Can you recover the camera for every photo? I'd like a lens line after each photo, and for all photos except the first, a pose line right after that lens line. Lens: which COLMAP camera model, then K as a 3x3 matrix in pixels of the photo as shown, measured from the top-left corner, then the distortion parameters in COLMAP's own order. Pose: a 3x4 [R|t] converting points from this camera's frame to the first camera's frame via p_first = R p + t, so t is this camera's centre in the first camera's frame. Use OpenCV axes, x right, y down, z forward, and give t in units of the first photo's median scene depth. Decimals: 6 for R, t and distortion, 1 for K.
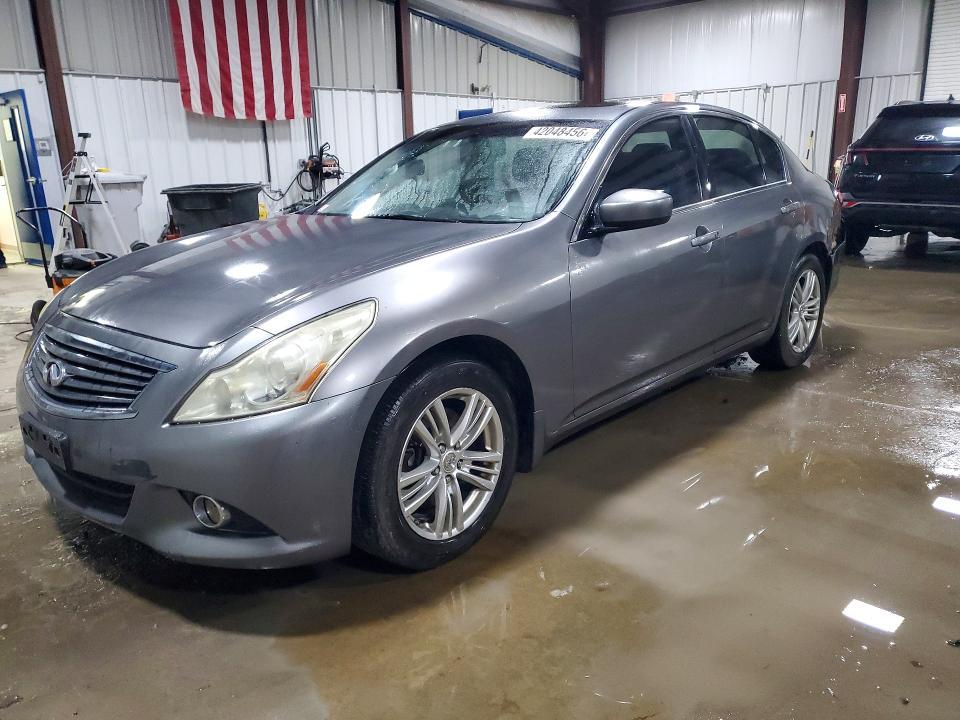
lens RADIAL K [[739.9, 0, 480.0], [0, 739.9, 360.0], [0, 0, 1]] dist [-0.000280, -0.001847]
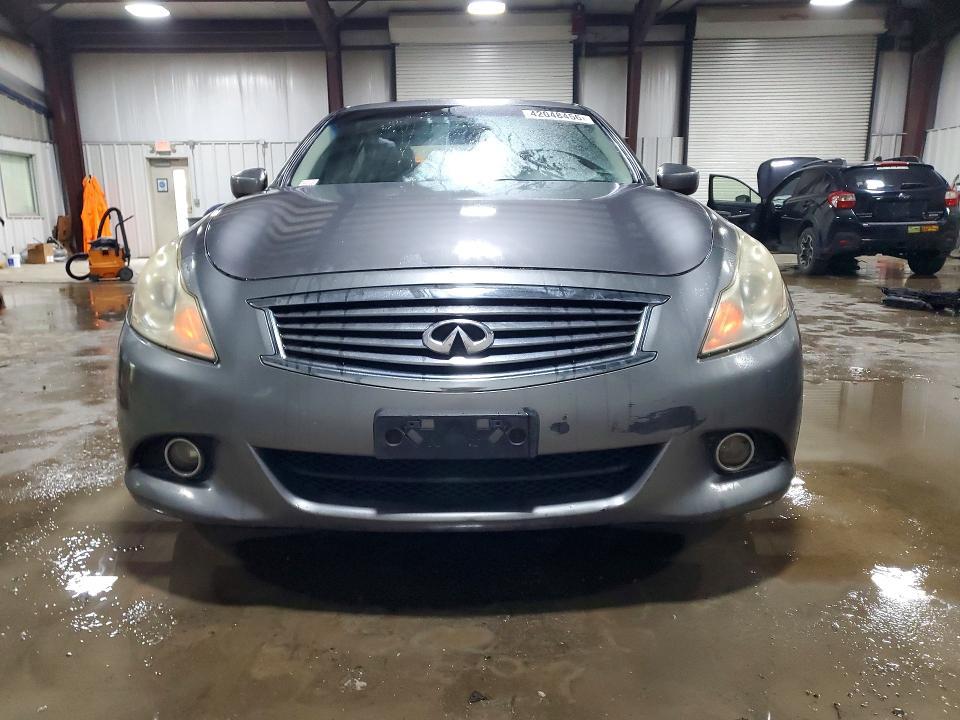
lens RADIAL K [[739.9, 0, 480.0], [0, 739.9, 360.0], [0, 0, 1]] dist [-0.000280, -0.001847]
pose [[0.739448, -0.103706, 0.665178, -0.388861], [0.157839, 0.987230, -0.021547, 0.021902], [-0.654449, 0.120923, 0.746374, 0.173441]]
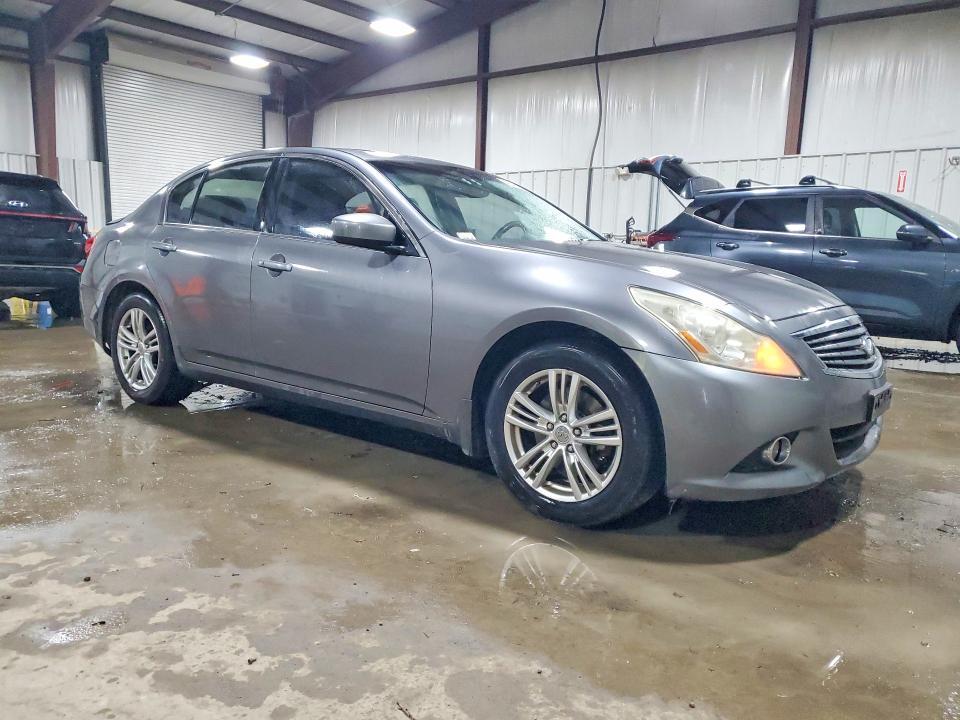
lens RADIAL K [[724.8, 0, 480.0], [0, 724.8, 360.0], [0, 0, 1]] dist [-0.003662, -0.002449]
pose [[-0.061838, -0.117175, 0.991184, -0.653991], [0.226834, 0.965448, 0.128284, -0.097404], [-0.971968, 0.232767, -0.033123, 0.623643]]
